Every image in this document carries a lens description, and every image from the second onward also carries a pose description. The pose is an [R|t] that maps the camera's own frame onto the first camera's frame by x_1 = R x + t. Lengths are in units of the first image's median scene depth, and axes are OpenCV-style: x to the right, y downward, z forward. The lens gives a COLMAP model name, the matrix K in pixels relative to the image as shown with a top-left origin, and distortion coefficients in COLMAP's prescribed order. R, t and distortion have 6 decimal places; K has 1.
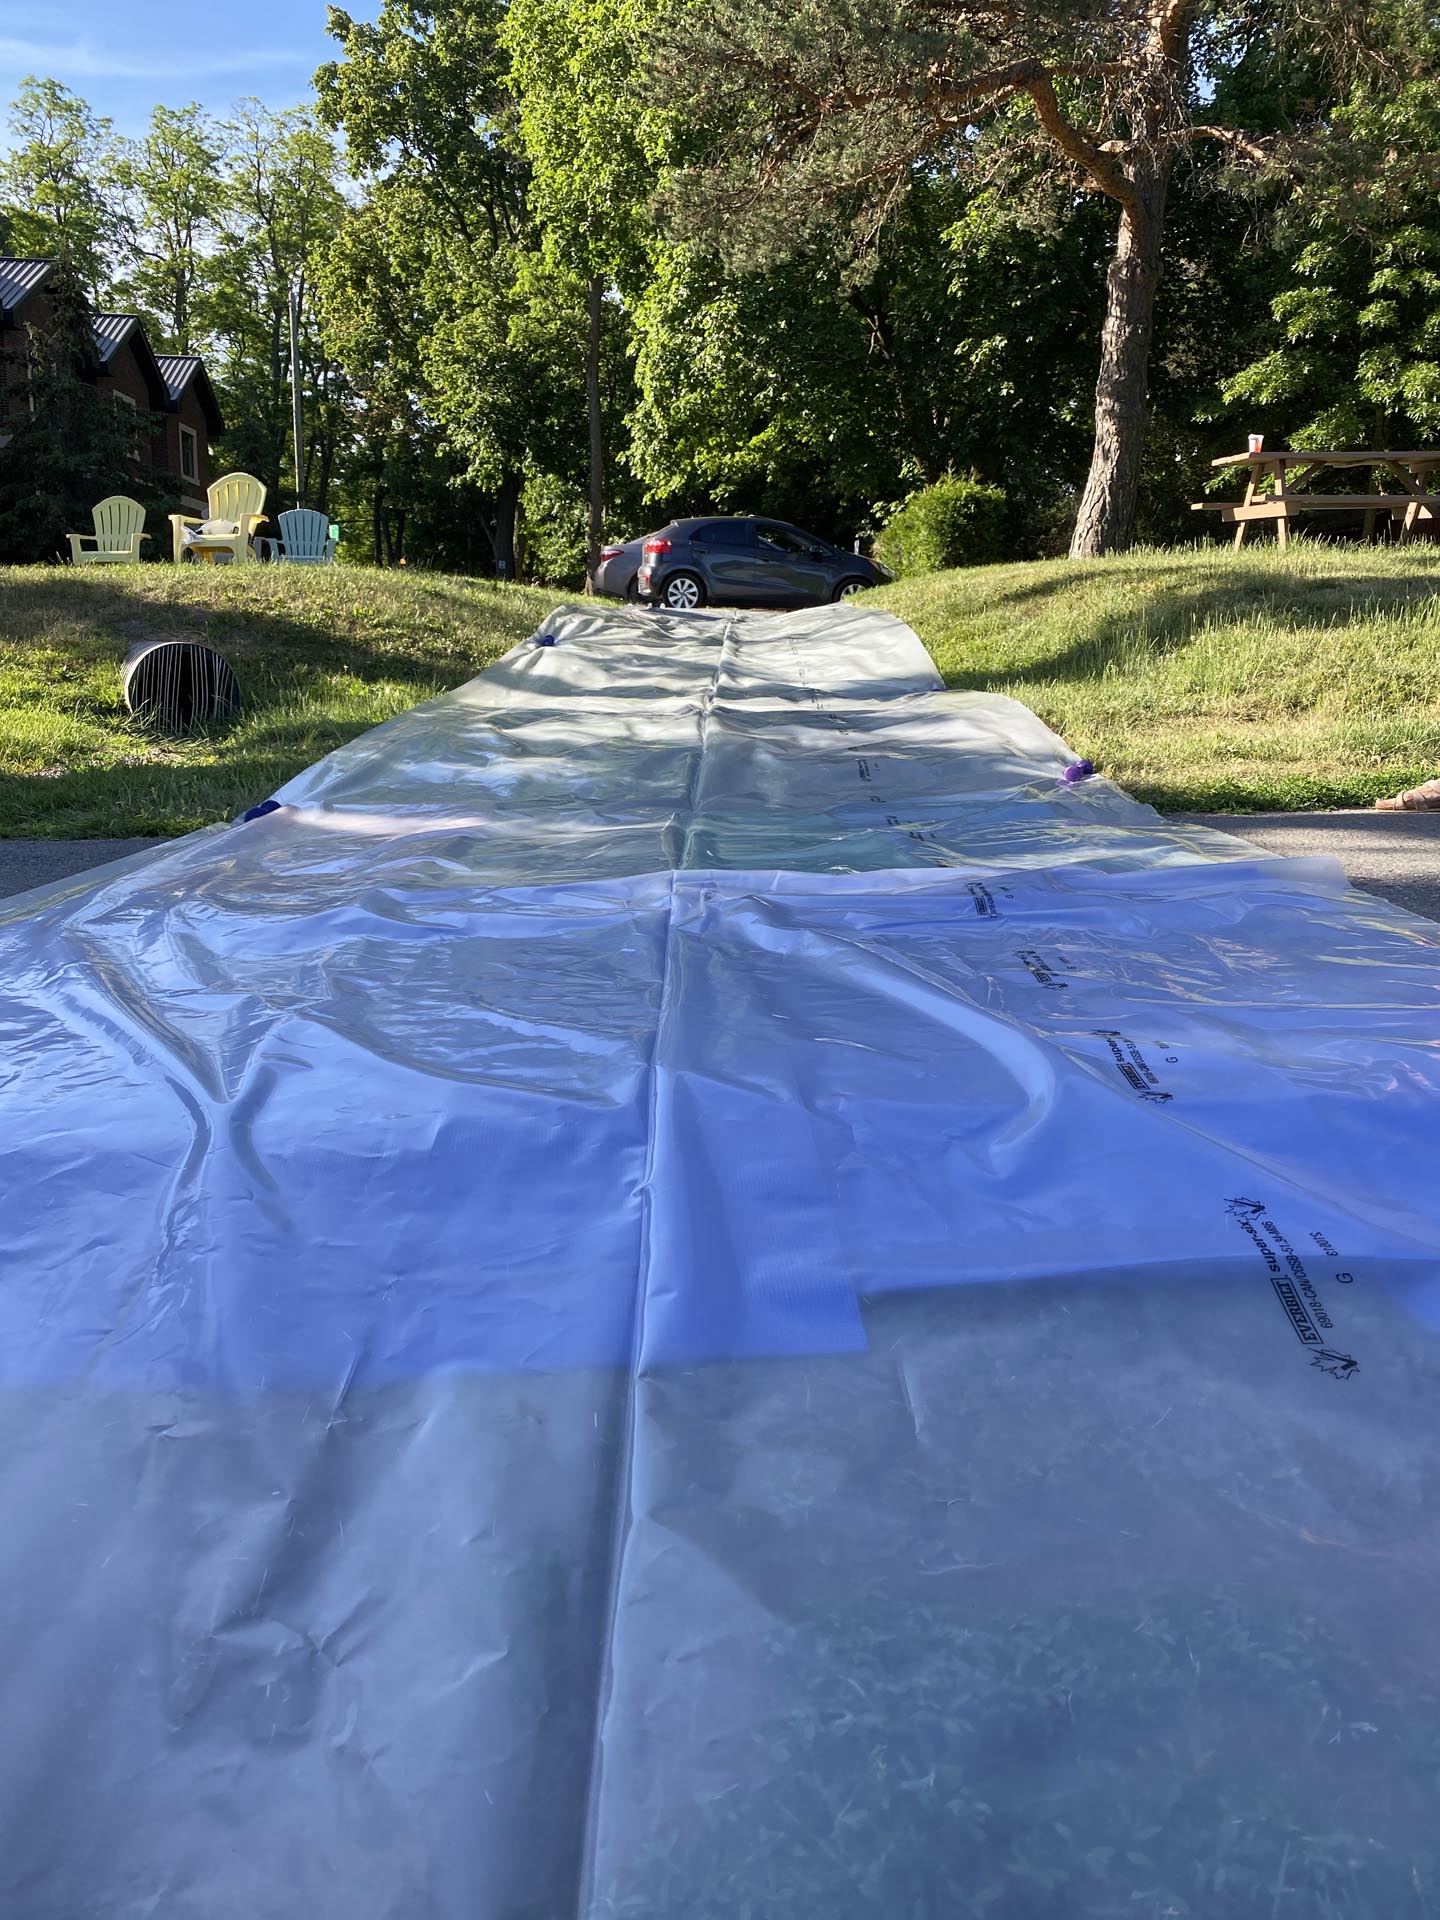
lens RADIAL K [[1453.6, 0, 720.0], [0, 1453.6, 960.0], [0, 0, 1]] dist [0.040614, -0.004708]
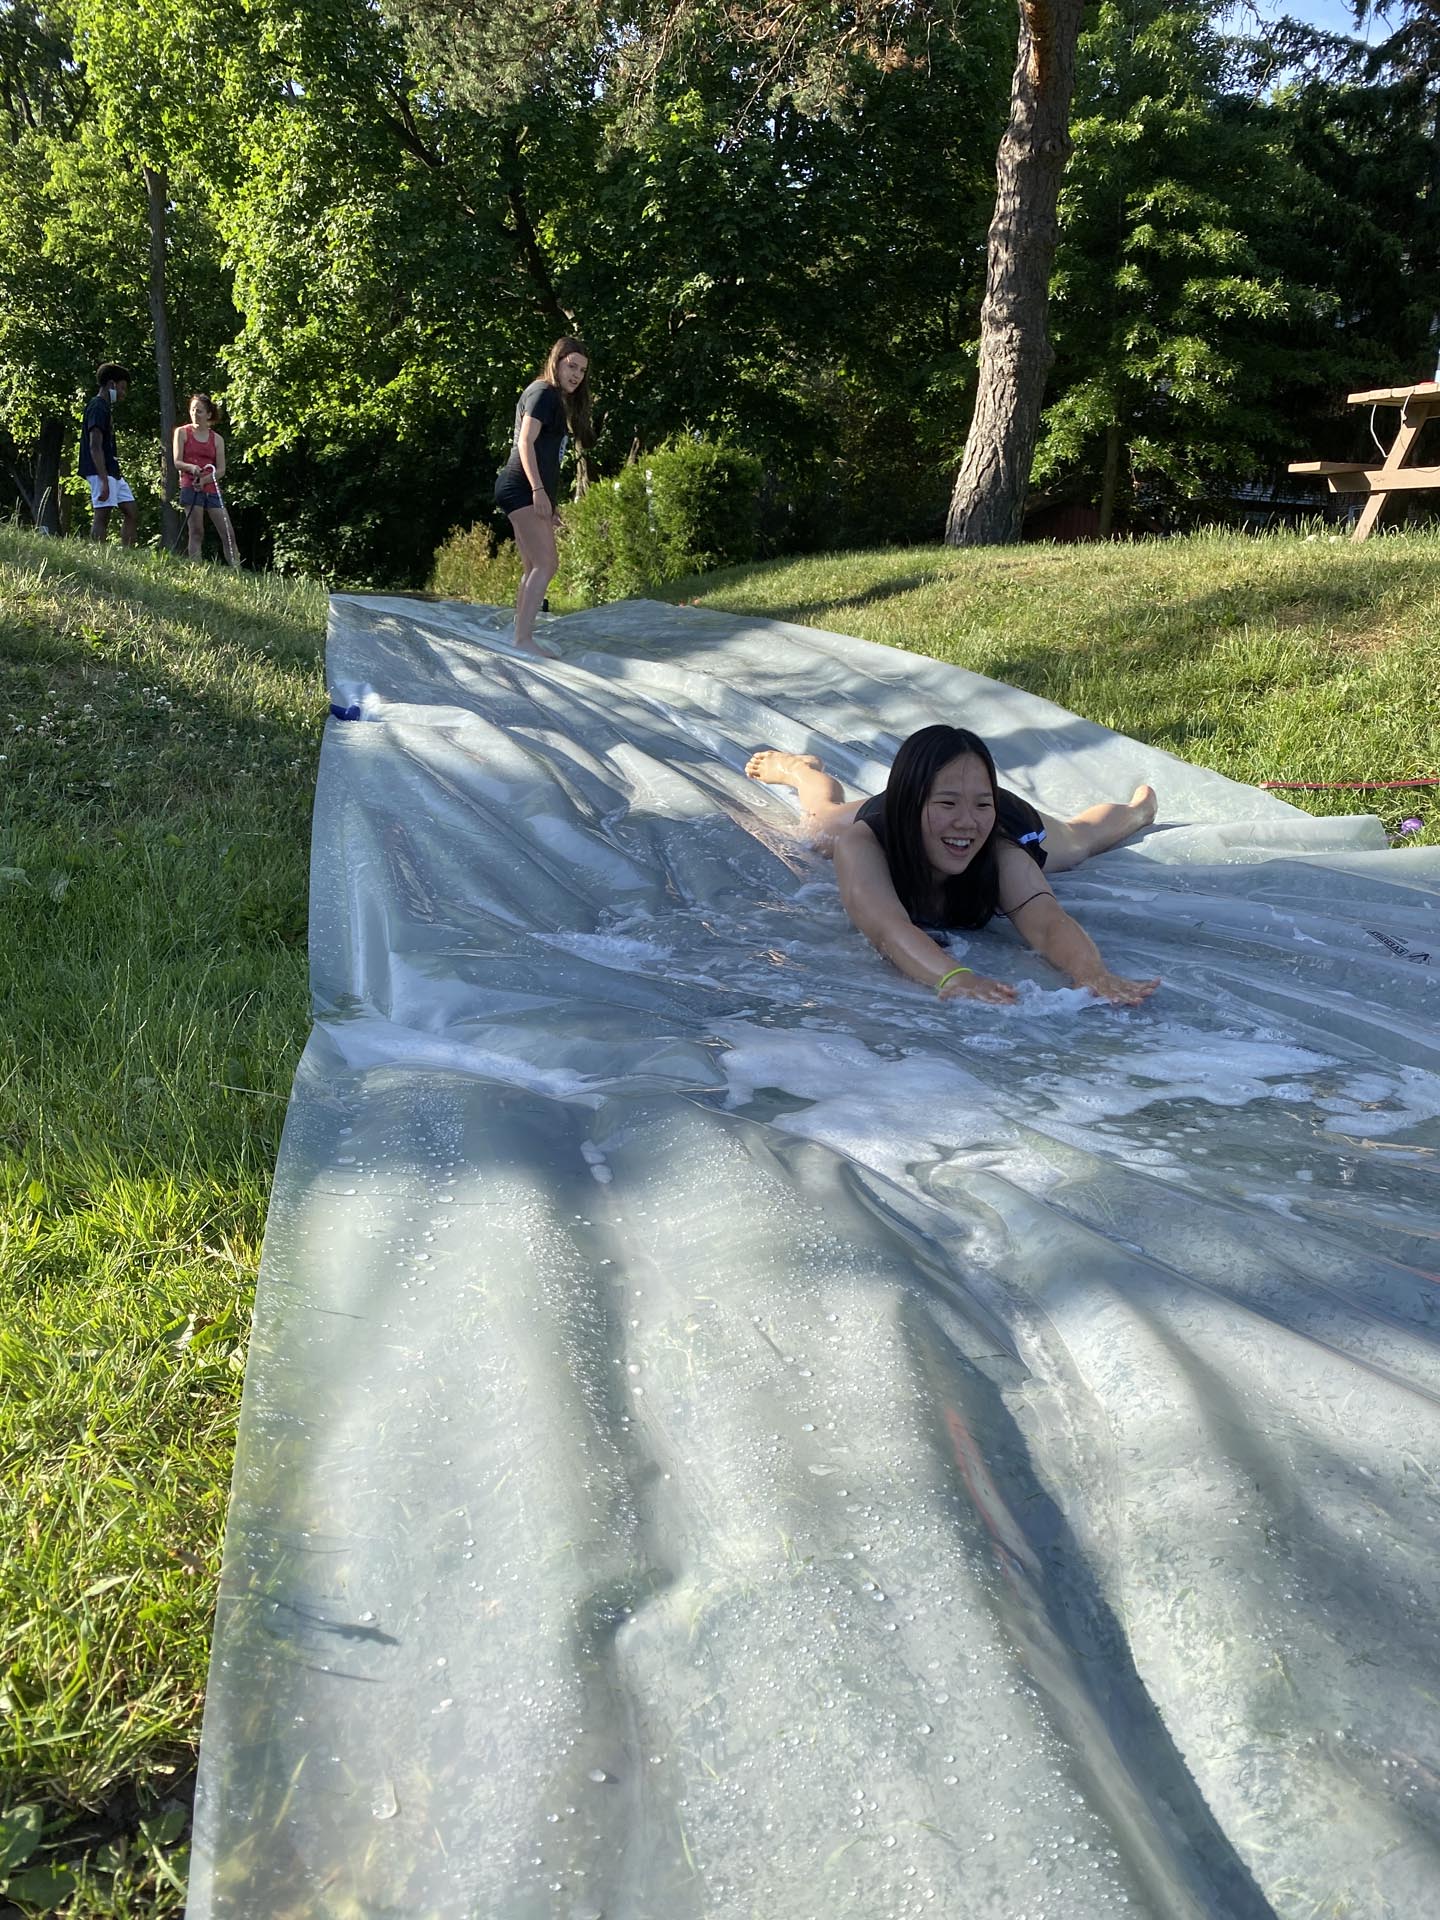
lens RADIAL K [[1453.6, 0, 720.0], [0, 1453.6, 960.0], [0, 0, 1]] dist [0.040614, -0.004708]
pose [[0.960278, -0.052223, 0.274114, -0.044294], [0.048940, 0.998625, 0.018810, -0.042938], [-0.274720, -0.004648, 0.961513, 0.164804]]
